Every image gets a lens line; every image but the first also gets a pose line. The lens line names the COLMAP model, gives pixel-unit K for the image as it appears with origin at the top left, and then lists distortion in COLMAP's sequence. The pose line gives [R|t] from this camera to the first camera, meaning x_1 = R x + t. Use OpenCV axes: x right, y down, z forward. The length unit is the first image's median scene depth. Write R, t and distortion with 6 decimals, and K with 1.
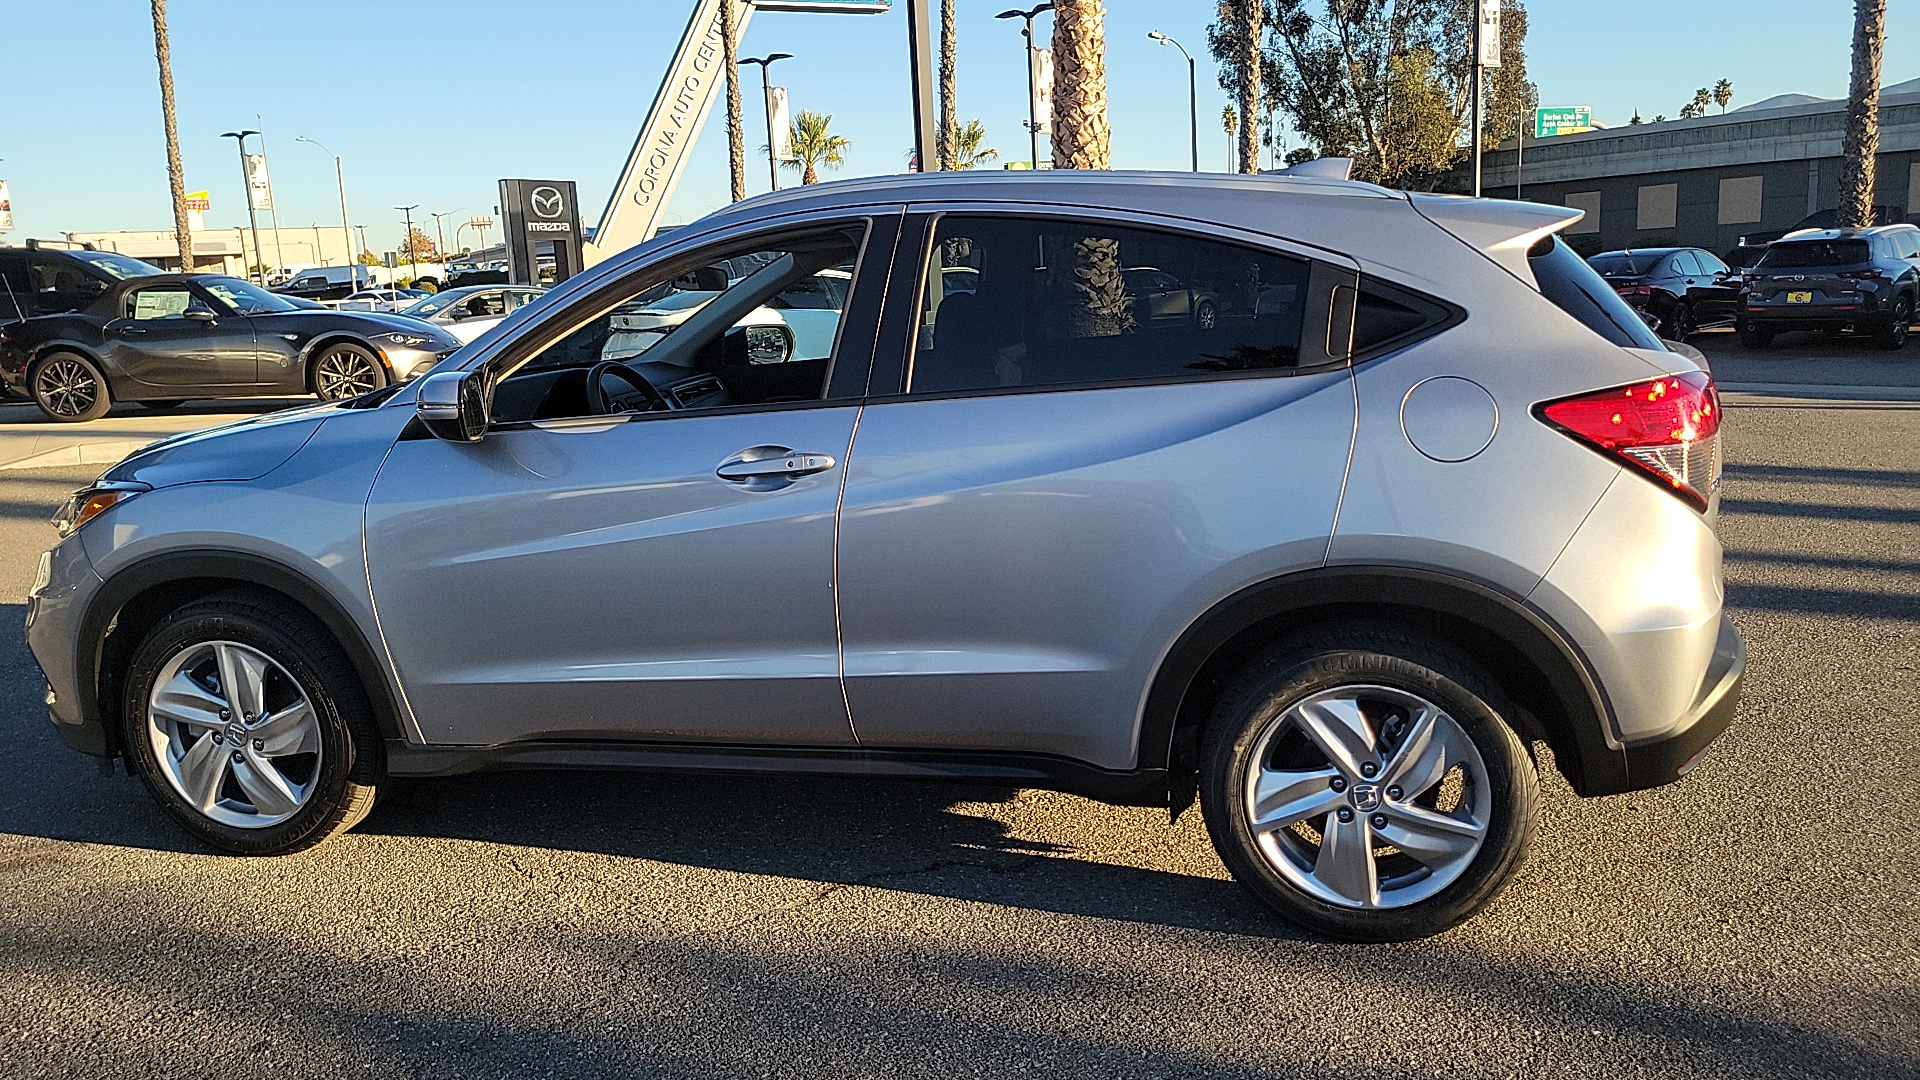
lens RADIAL K [[1486.1, 0, 960.0], [0, 1486.1, 540.0], [0, 0, 1]] dist [0.069905, -0.060917]
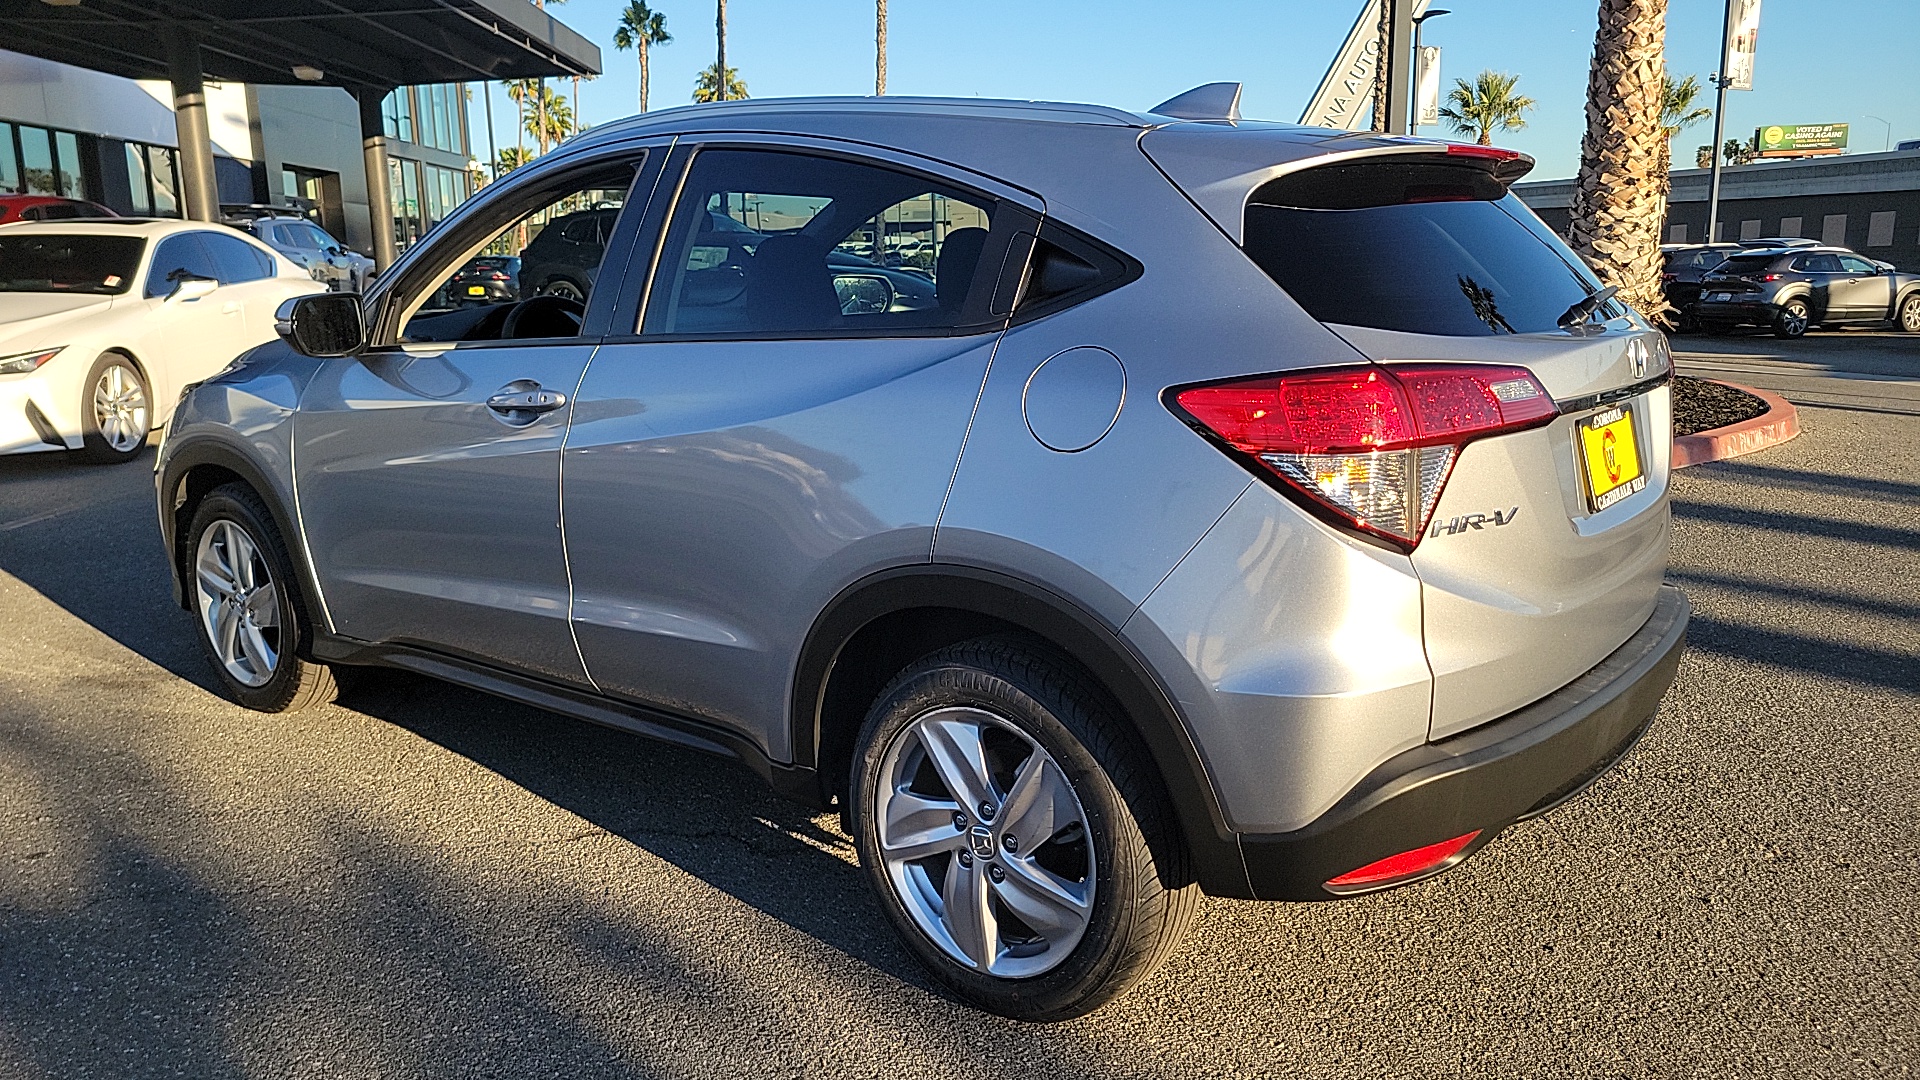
lens RADIAL K [[1495.0, 0, 977.4], [0, 1495.0, 564.3], [0, 0, 1]] dist [0.034242, -0.008709]
pose [[0.893493, 0.120691, -0.432555, 0.593725], [-0.106851, 0.992682, 0.056265, -0.029720], [0.436180, -0.004053, 0.899850, 0.231095]]
